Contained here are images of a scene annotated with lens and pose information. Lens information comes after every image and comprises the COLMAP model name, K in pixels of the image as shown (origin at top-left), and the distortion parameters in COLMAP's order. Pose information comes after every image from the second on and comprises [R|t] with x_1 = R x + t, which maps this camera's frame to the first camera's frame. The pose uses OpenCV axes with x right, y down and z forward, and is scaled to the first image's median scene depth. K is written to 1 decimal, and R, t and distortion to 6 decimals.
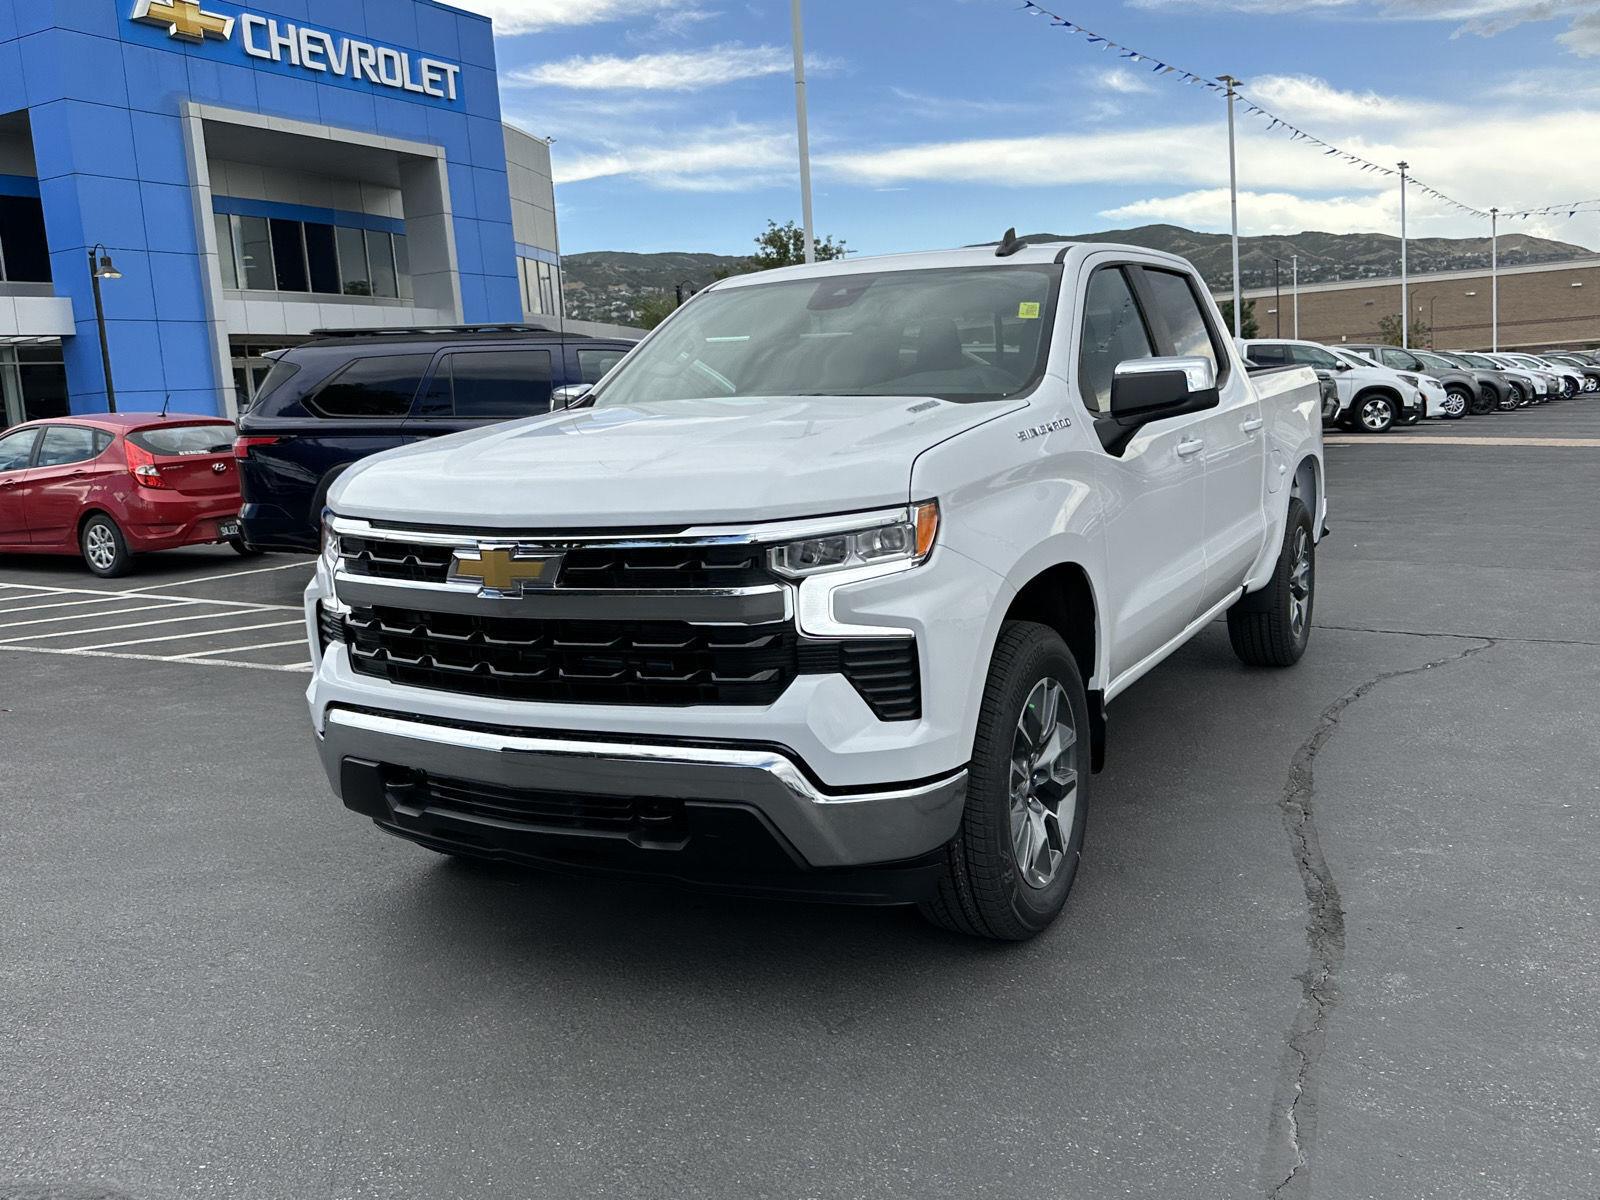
lens RADIAL K [[1406.1, 0, 809.2], [0, 1406.1, 609.1], [0, 0, 1]] dist [0.136196, -0.261497]
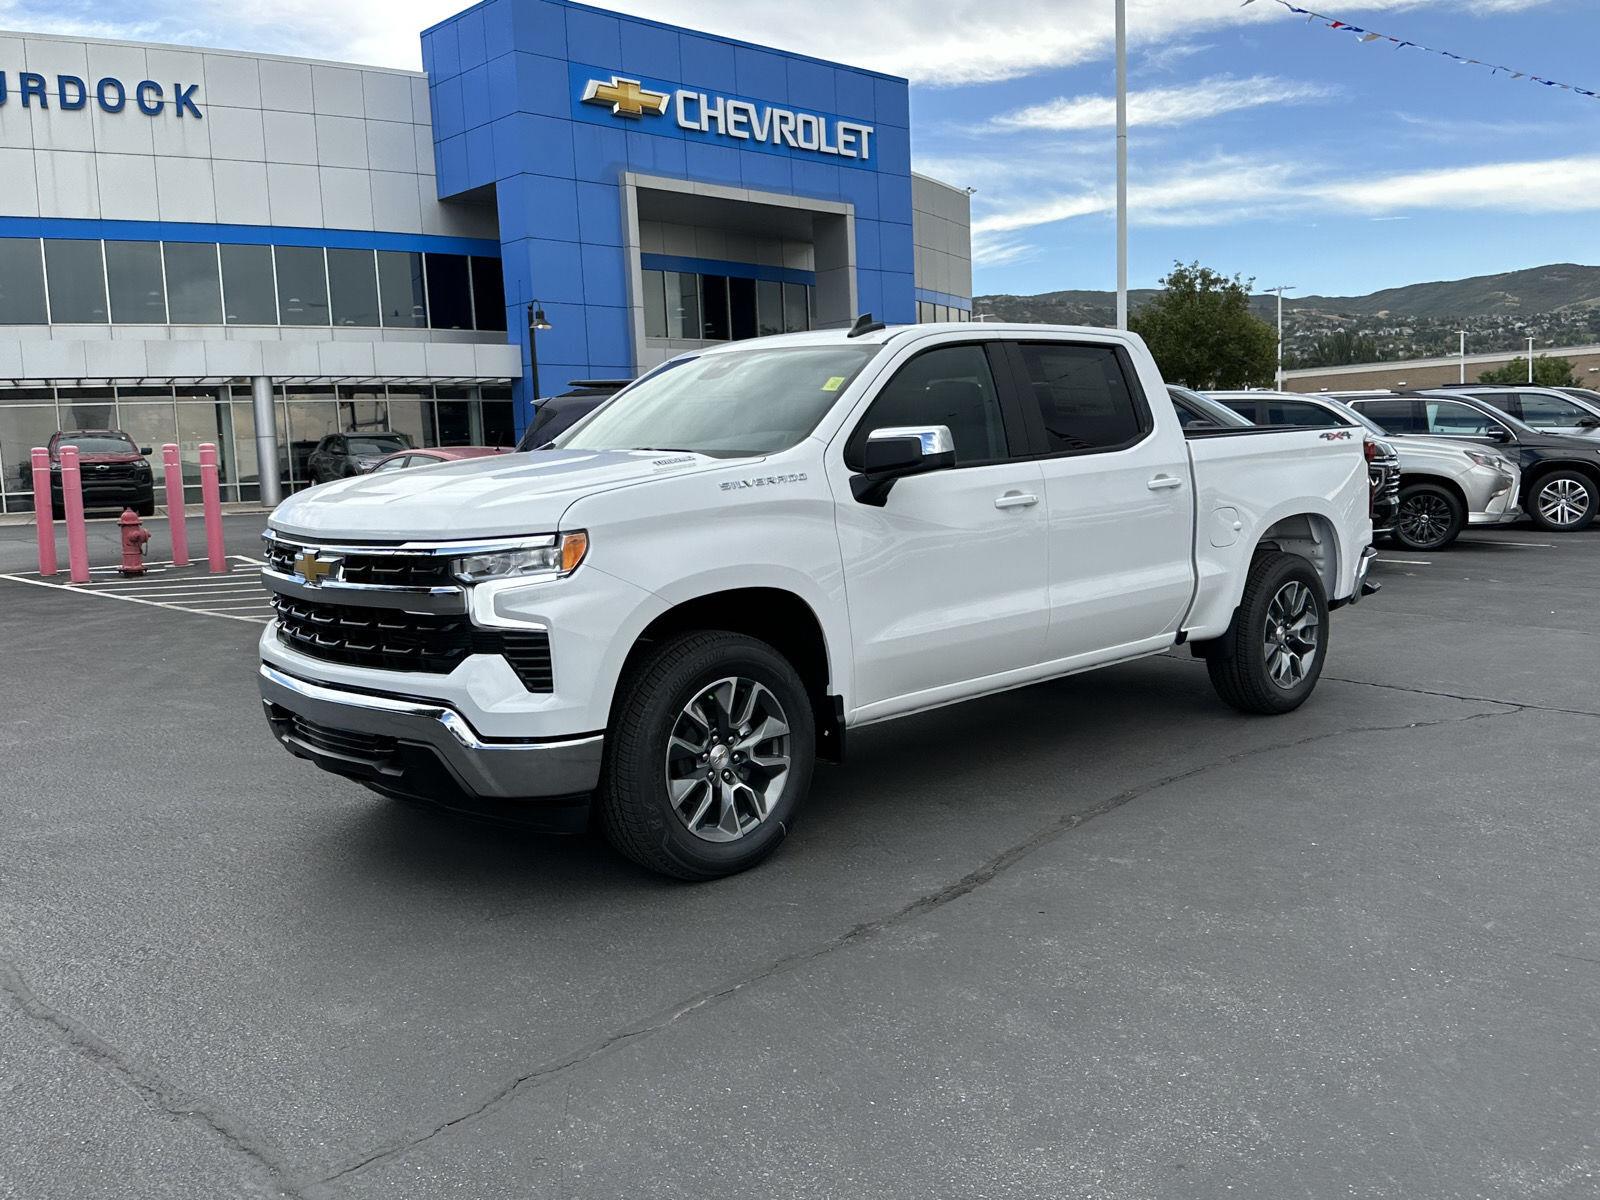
lens RADIAL K [[1395.3, 0, 807.0], [0, 1395.3, 618.8], [0, 0, 1]] dist [0.161203, -0.238612]
pose [[0.951618, 0.058360, -0.301690, 0.059225], [-0.064221, 0.997890, -0.009535, 0.000439], [0.300497, 0.028448, 0.953358, -0.017119]]
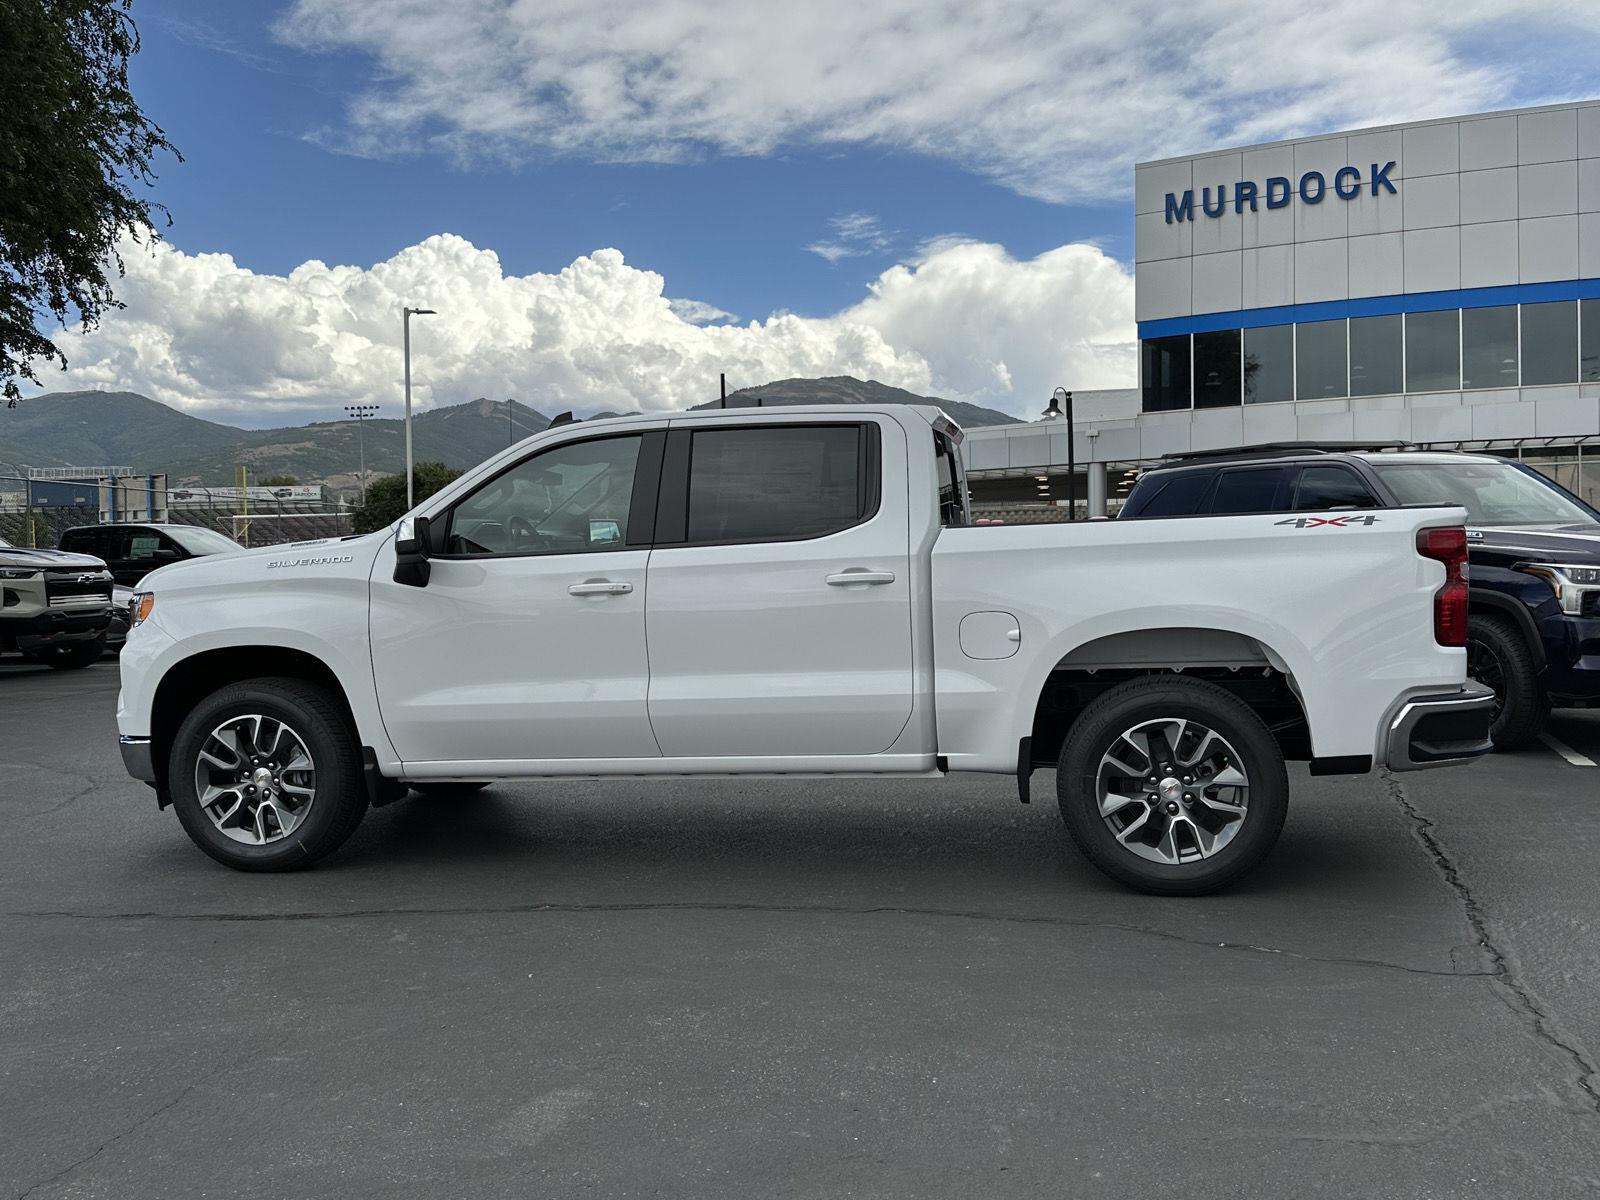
lens RADIAL K [[1406.1, 0, 809.2], [0, 1406.1, 609.1], [0, 0, 1]] dist [0.136196, -0.261497]
pose [[0.312448, 0.085843, -0.946048, 0.184517], [-0.137988, 0.989447, 0.044208, -0.022387], [0.939859, 0.116731, 0.320996, 0.103447]]
